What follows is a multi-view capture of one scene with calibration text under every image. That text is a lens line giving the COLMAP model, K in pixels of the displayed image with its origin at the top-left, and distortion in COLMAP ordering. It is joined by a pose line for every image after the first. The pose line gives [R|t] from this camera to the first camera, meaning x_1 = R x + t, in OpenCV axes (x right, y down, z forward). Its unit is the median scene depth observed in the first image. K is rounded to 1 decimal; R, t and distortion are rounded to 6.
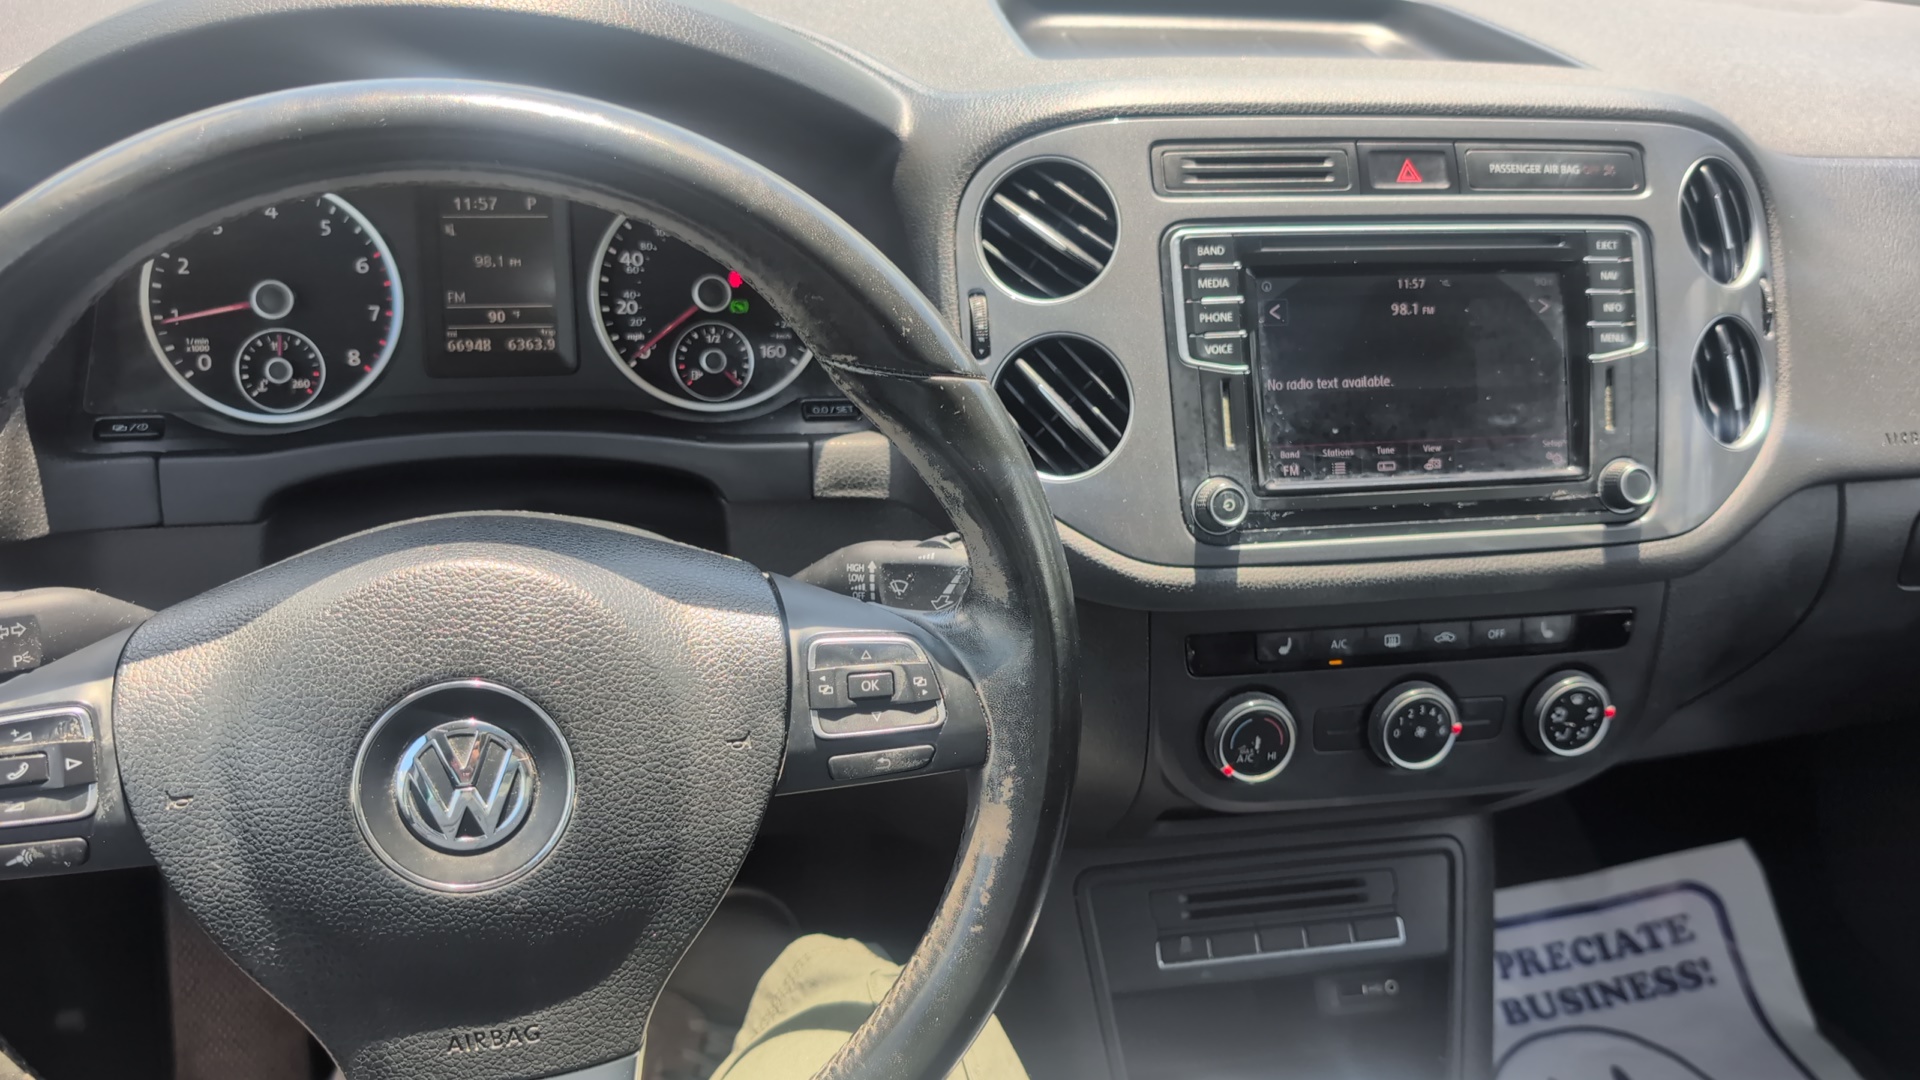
lens RADIAL K [[1658.8, 0, 961.8], [0, 1658.8, 559.4], [0, 0, 1]] dist [0.002486, -0.032007]
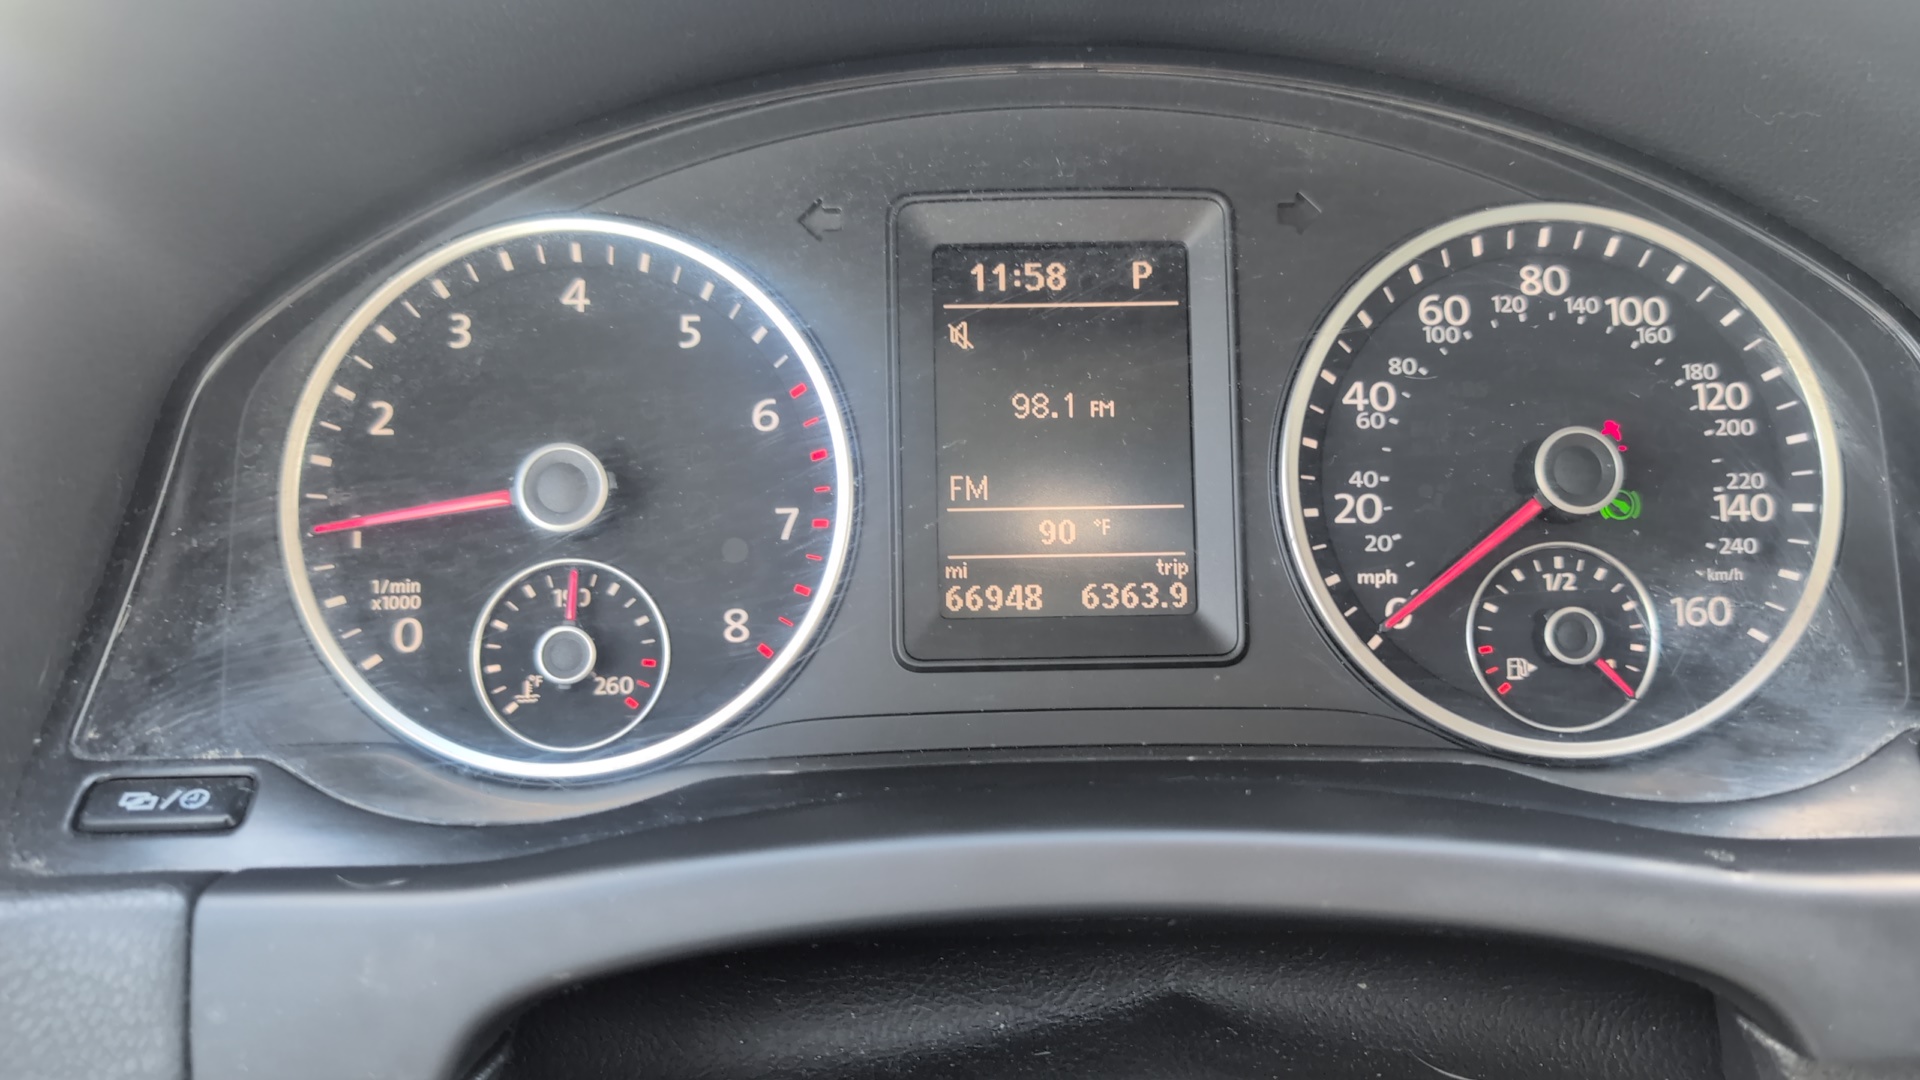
lens RADIAL K [[1658.8, 0, 964.3], [0, 1658.8, 544.7], [0, 0, 1]] dist [0.002486, -0.032007]
pose [[0.978661, -0.011516, -0.205159, -0.227788], [-0.027066, 0.982504, -0.184263, -0.066885], [0.203691, 0.185884, 0.961227, 0.614997]]
